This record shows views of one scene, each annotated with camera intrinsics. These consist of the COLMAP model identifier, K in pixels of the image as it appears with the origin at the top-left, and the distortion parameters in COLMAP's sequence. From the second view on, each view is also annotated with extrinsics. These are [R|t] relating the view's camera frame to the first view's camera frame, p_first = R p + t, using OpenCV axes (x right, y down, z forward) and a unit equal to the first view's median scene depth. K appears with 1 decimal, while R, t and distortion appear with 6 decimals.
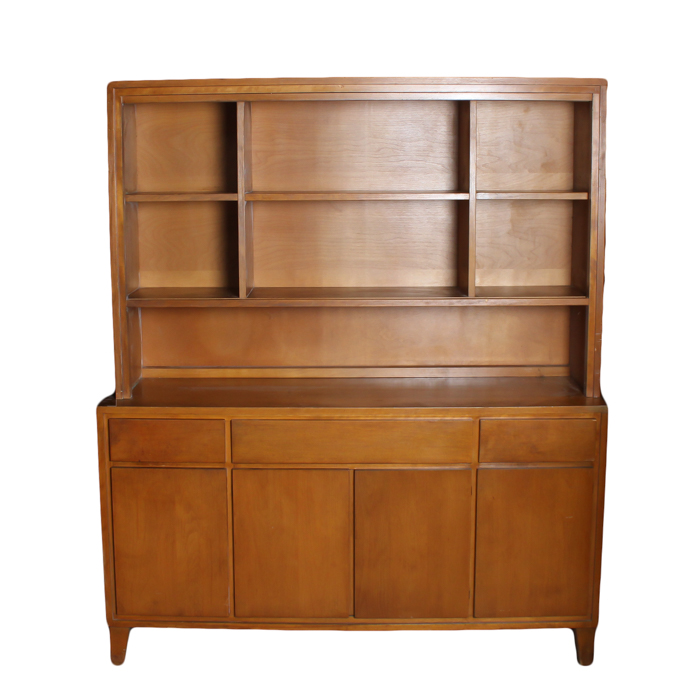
lens RADIAL K [[1078.8, 0, 352.2], [0, 1078.8, 348.2], [0, 0, 1]] dist [-0.108816, 0.000000]
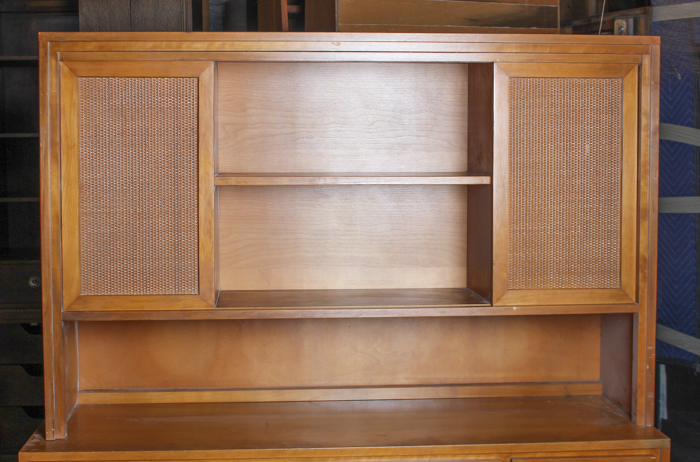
lens RADIAL K [[1064.4, 0, 347.4], [0, 1064.4, 228.8], [0, 0, 1]] dist [-0.047025, 0.000000]
pose [[0.997499, -0.001950, 0.070659, -0.053077], [0.007882, 0.996453, -0.083781, -0.035786], [-0.070245, 0.084128, 0.993976, 0.198631]]
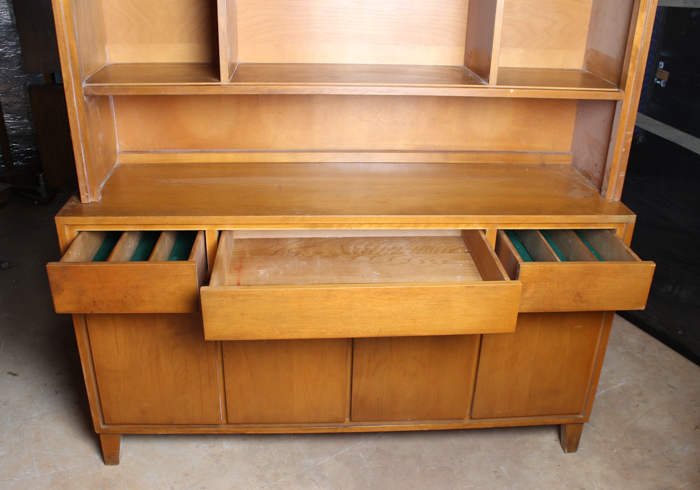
lens RADIAL K [[669.2, 0, 357.9], [0, 669.2, 261.1], [0, 0, 1]] dist [-0.151197, 0.112313]
pose [[0.997428, -0.000962, 0.071663, -0.033103], [-0.019561, 0.958292, 0.285120, -0.057946], [-0.068949, -0.285789, 0.955809, 0.438997]]
